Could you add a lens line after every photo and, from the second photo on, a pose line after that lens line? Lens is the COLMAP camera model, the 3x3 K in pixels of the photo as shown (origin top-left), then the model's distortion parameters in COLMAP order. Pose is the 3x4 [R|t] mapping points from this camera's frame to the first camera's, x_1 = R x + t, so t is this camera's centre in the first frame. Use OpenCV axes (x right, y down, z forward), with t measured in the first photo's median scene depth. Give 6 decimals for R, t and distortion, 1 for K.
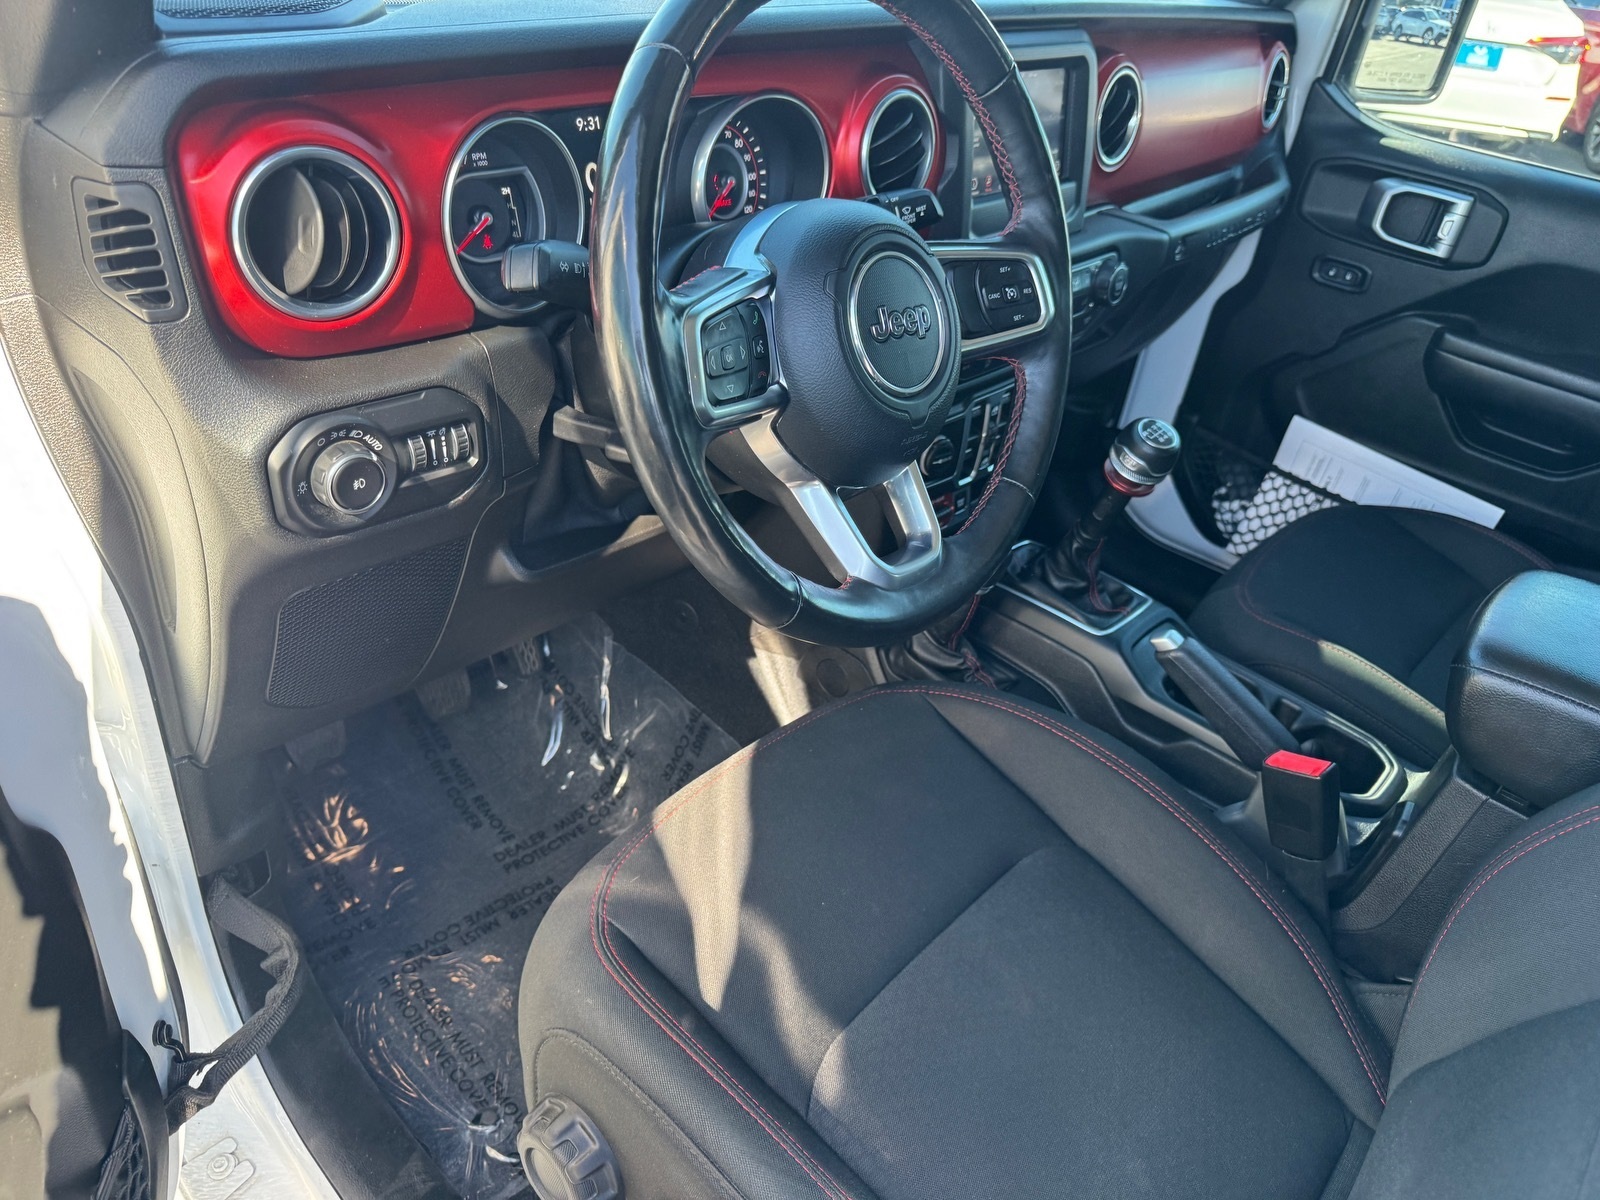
lens RADIAL K [[1173.4, 0, 800.0], [0, 1173.4, 600.0], [0, 0, 1]] dist [0.038060, -0.048152]
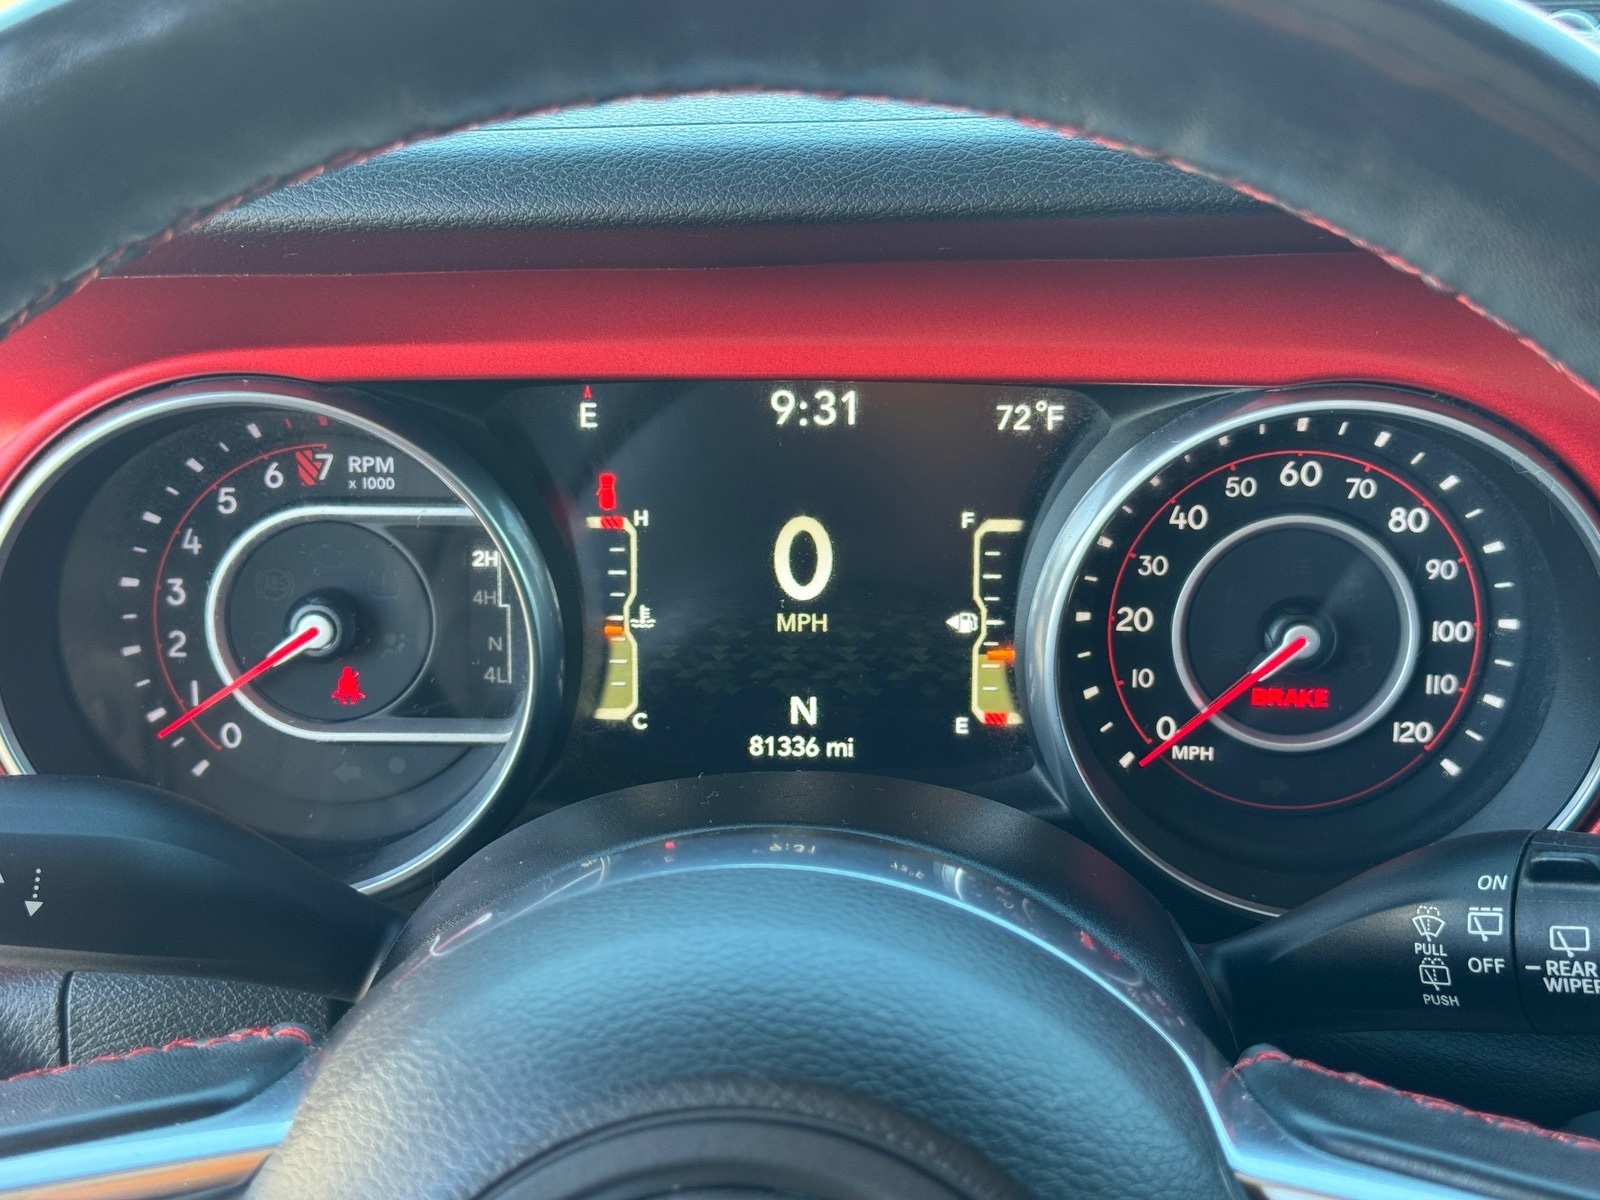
lens RADIAL K [[2280.9, 0, 822.6], [0, 2280.9, 607.0], [0, 0, 1]] dist [0.161803, -0.472380]
pose [[0.622962, 0.204814, -0.754964, 0.289379], [-0.356449, 0.933419, -0.040899, -0.290487], [0.696321, 0.294585, 0.654490, 0.529768]]
